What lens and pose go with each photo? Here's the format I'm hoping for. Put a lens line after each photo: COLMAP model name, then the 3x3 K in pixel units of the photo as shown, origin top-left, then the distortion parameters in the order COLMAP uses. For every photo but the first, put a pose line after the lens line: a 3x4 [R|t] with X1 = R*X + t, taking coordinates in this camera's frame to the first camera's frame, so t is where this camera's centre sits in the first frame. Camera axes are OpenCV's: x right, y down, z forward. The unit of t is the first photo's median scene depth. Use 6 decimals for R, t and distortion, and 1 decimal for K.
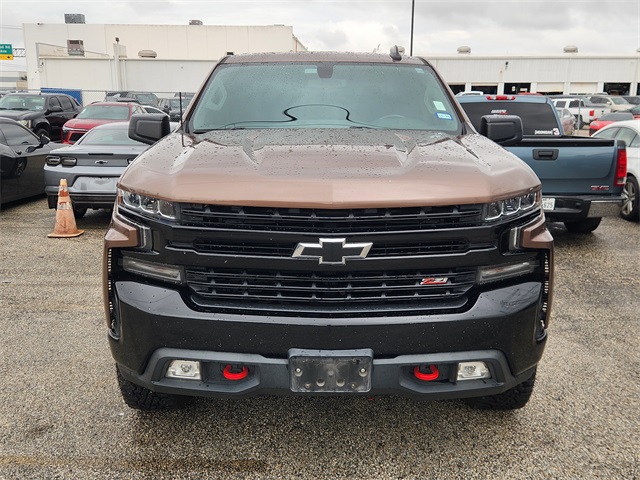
lens RADIAL K [[653.8, 0, 321.4], [0, 653.8, 237.7], [0, 0, 1]] dist [0.054529, 0.000000]
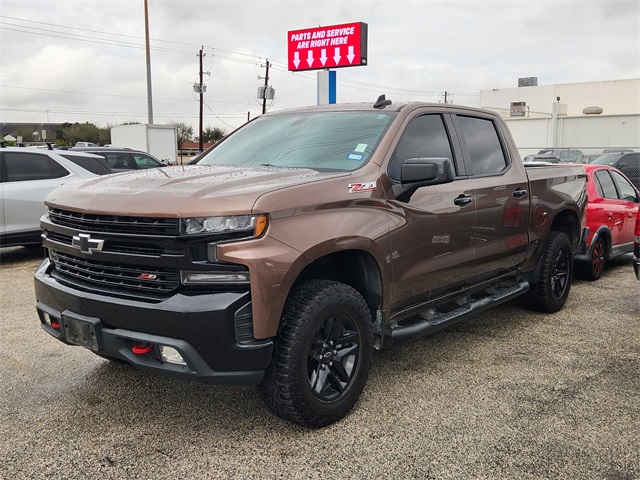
lens RADIAL K [[653.8, 0, 320.2], [0, 653.8, 240.6], [0, 0, 1]] dist [0.054529, 0.000000]
pose [[0.772350, 0.079913, -0.630150, 1.106847], [-0.131424, 0.990692, -0.035446, -0.001779], [0.621452, 0.110194, 0.775664, 0.185293]]
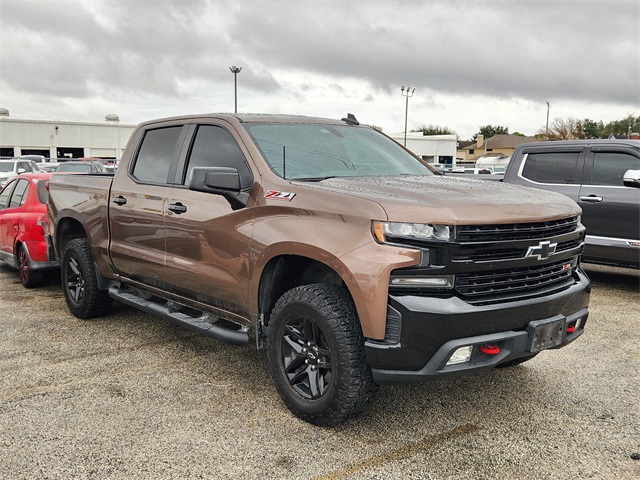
lens RADIAL K [[653.8, 0, 319.6], [0, 653.8, 241.2], [0, 0, 1]] dist [0.054529, 0.000000]
pose [[0.775590, -0.074474, 0.626829, -1.119251], [0.131399, 0.990311, -0.044923, 0.000407], [-0.617410, 0.117207, 0.777861, 0.130033]]
